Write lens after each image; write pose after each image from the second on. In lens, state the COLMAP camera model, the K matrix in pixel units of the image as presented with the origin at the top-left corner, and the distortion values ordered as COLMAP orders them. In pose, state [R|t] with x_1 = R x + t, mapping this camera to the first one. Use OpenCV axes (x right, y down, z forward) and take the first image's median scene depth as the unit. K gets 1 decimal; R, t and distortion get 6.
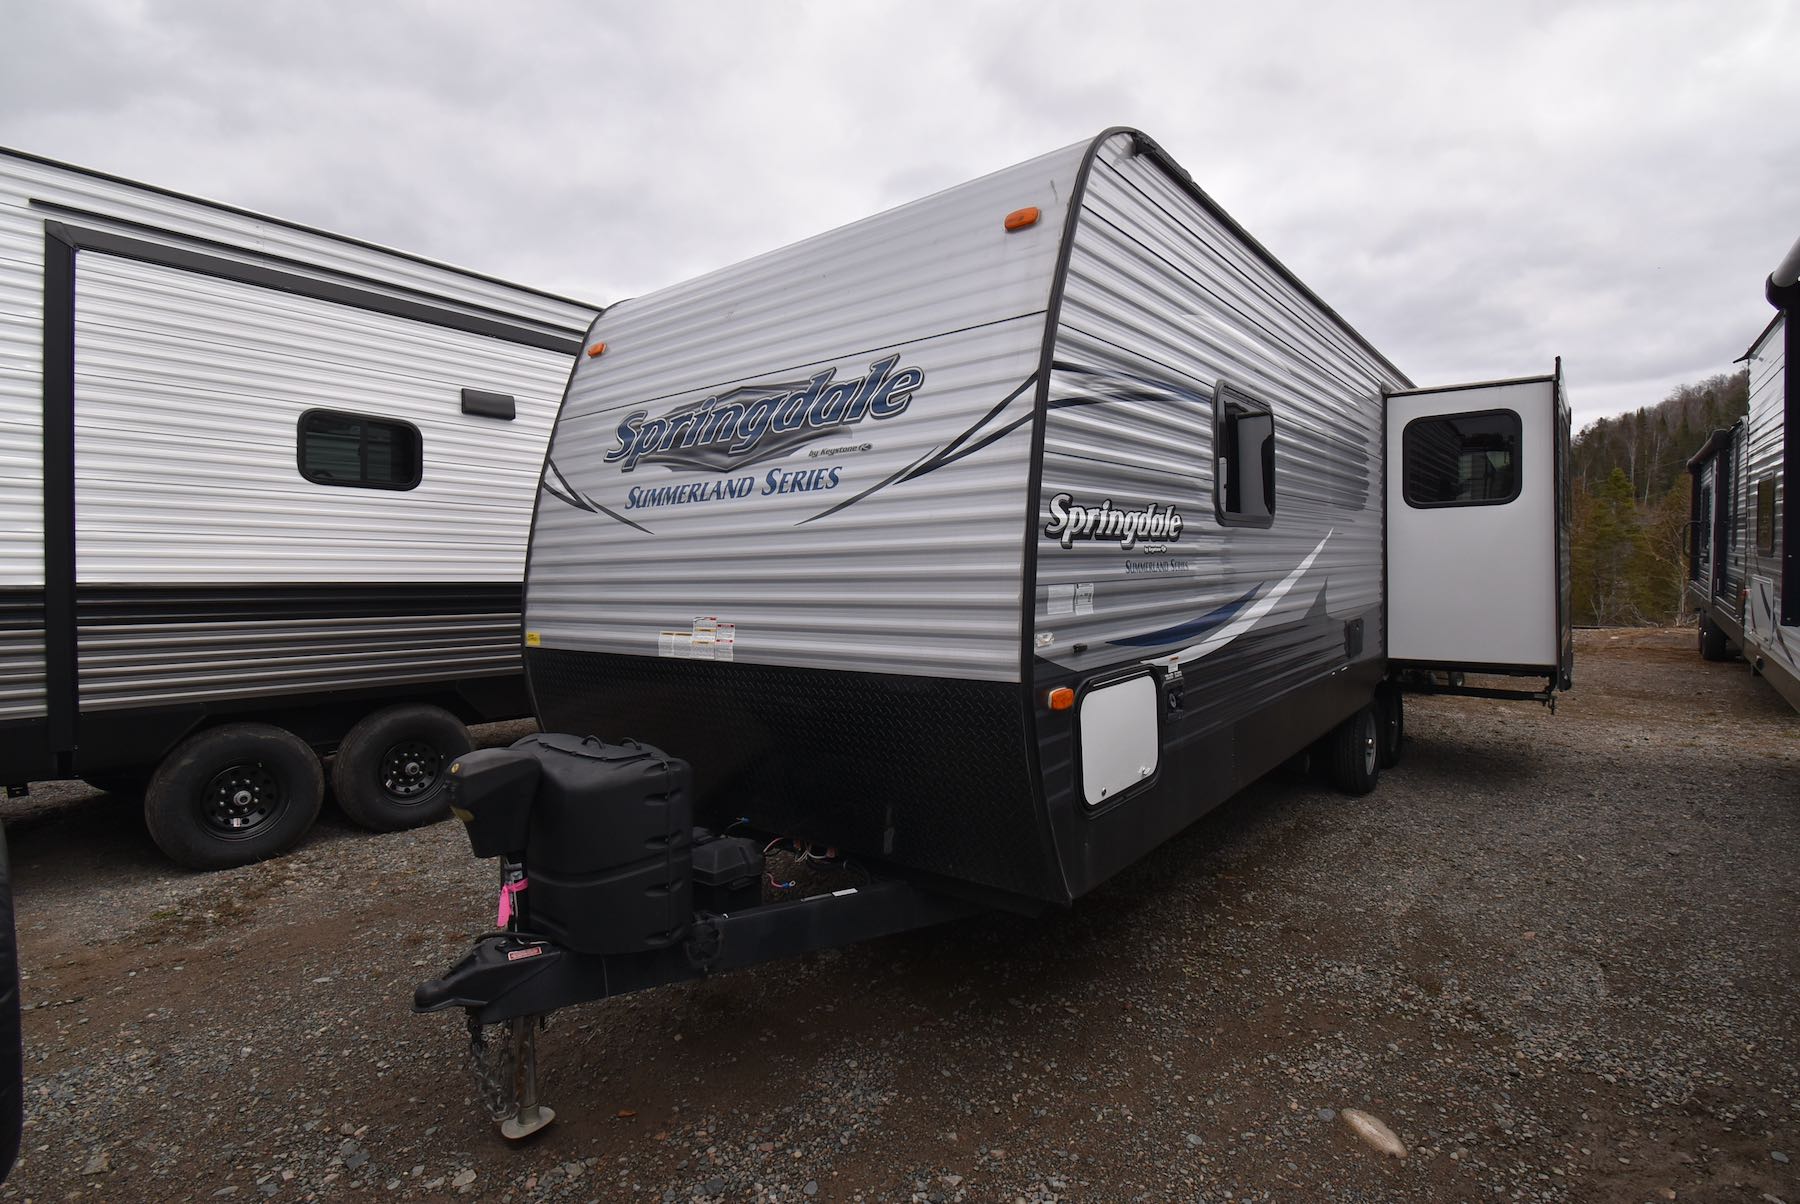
lens RADIAL K [[851.3, 0, 899.1], [0, 851.3, 601.5], [0, 0, 1]] dist [0.003018, -0.000049]
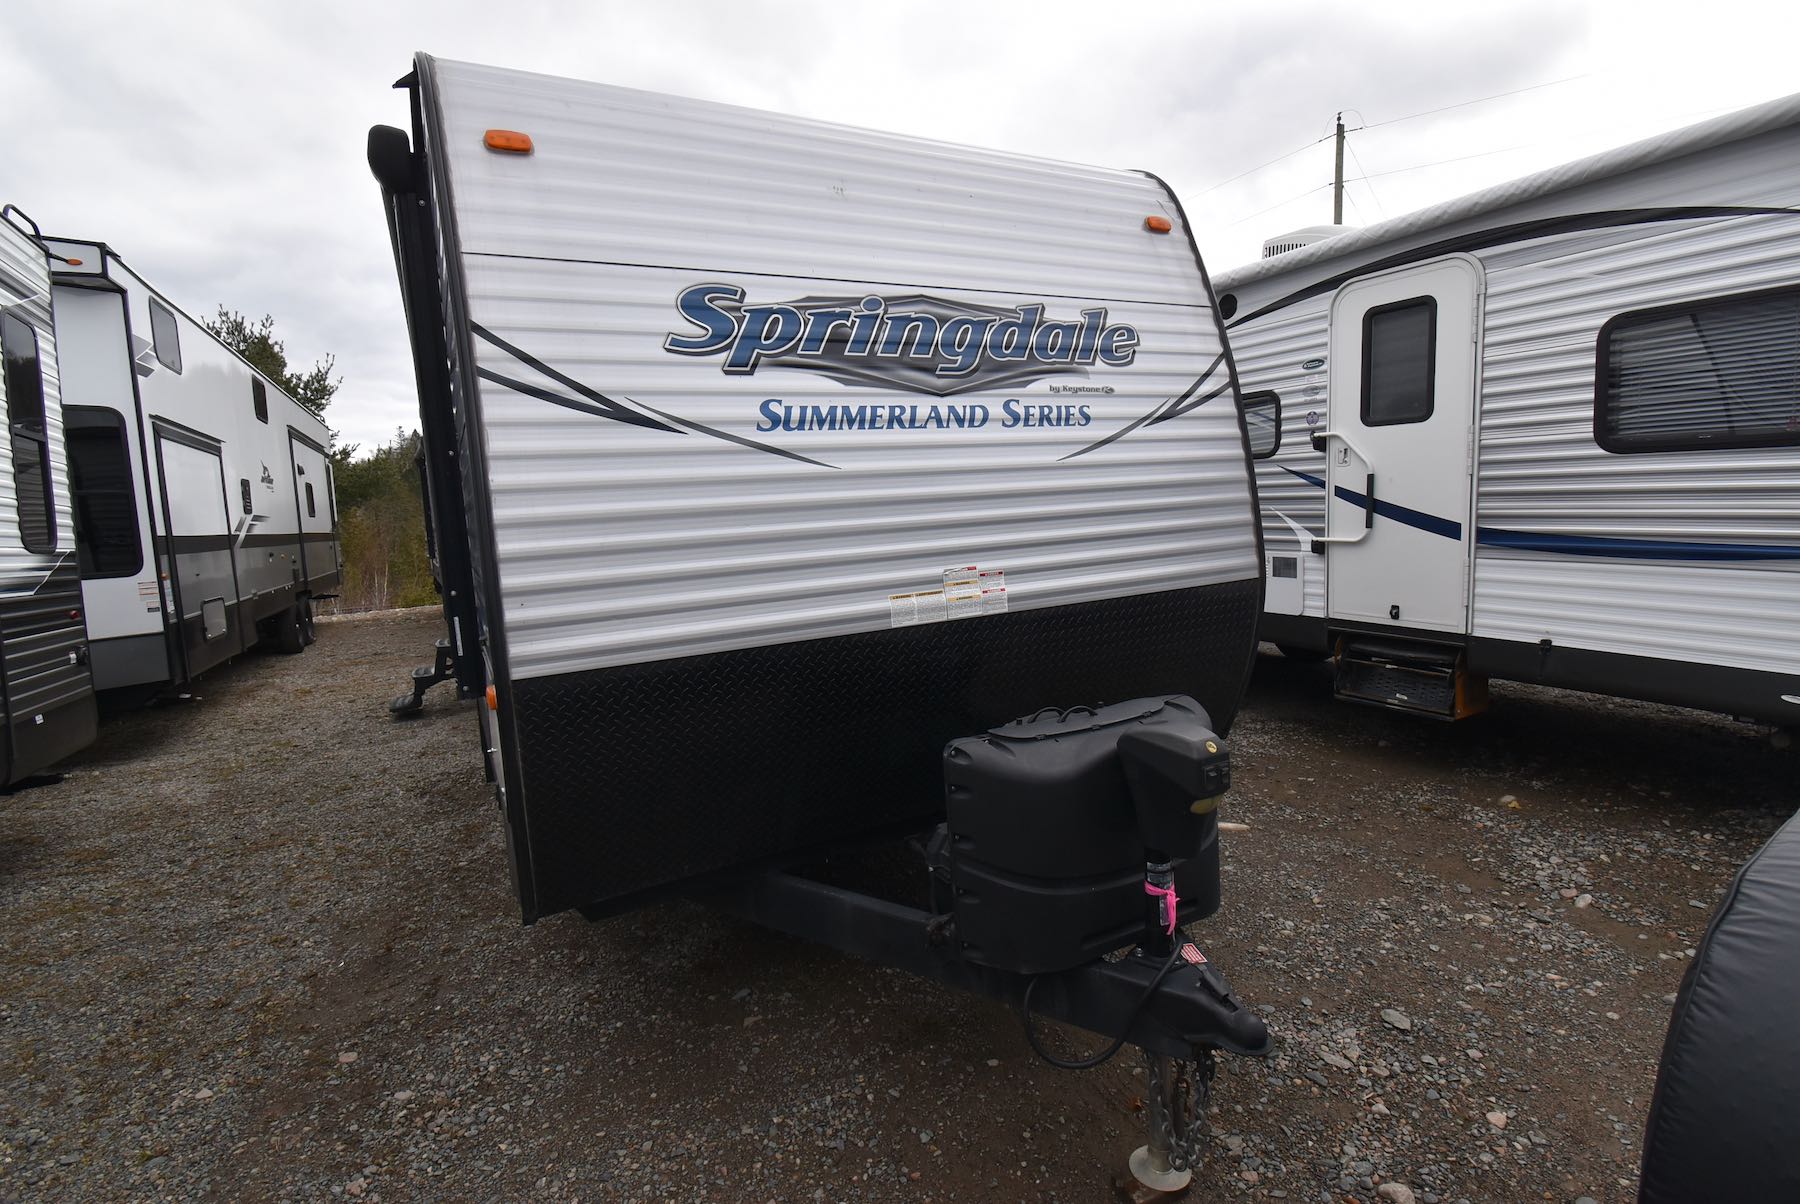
lens RADIAL K [[851.3, 0, 896.9], [0, 851.3, 598.9], [0, 0, 1]] dist [0.003018, -0.000049]
pose [[0.415307, -0.101984, 0.903947, -1.043981], [0.088865, 0.993491, 0.071259, -0.017019], [-0.905331, 0.050735, 0.421666, 0.723580]]
